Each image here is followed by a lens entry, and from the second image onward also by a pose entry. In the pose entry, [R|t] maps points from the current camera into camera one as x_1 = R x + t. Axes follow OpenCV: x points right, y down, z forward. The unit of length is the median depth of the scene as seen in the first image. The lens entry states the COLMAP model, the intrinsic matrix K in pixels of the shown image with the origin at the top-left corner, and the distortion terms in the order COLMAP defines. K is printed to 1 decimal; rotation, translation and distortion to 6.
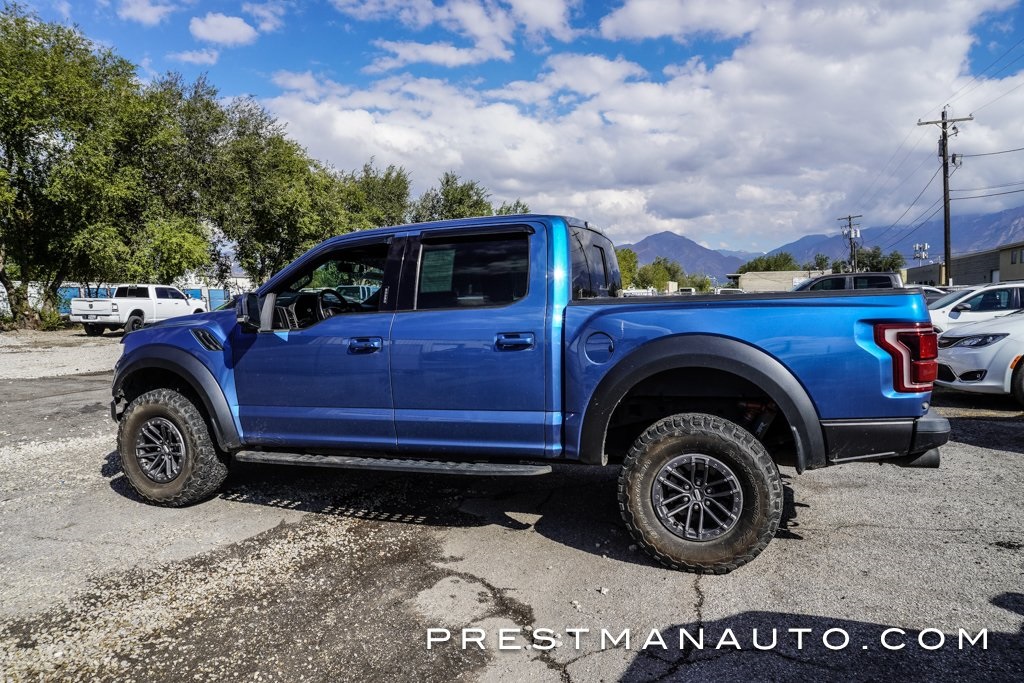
lens RADIAL K [[693.6, 0, 506.3], [0, 693.6, 344.4], [0, 0, 1]] dist [-0.039167, 0.020681]
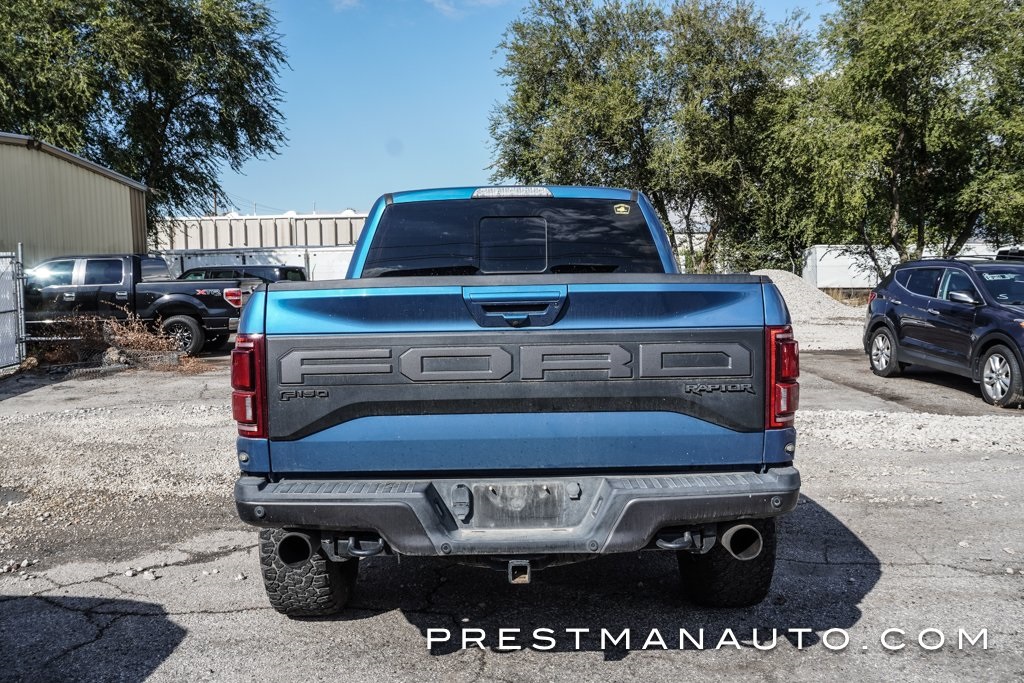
lens RADIAL K [[881.9, 0, 511.4], [0, 881.9, 345.2], [0, 0, 1]] dist [-0.021600, -0.022014]
pose [[0.345407, 0.076407, -0.935337, 1.482563], [-0.048630, 0.996798, 0.063470, -0.082063], [0.937192, 0.023562, 0.348017, 0.937896]]
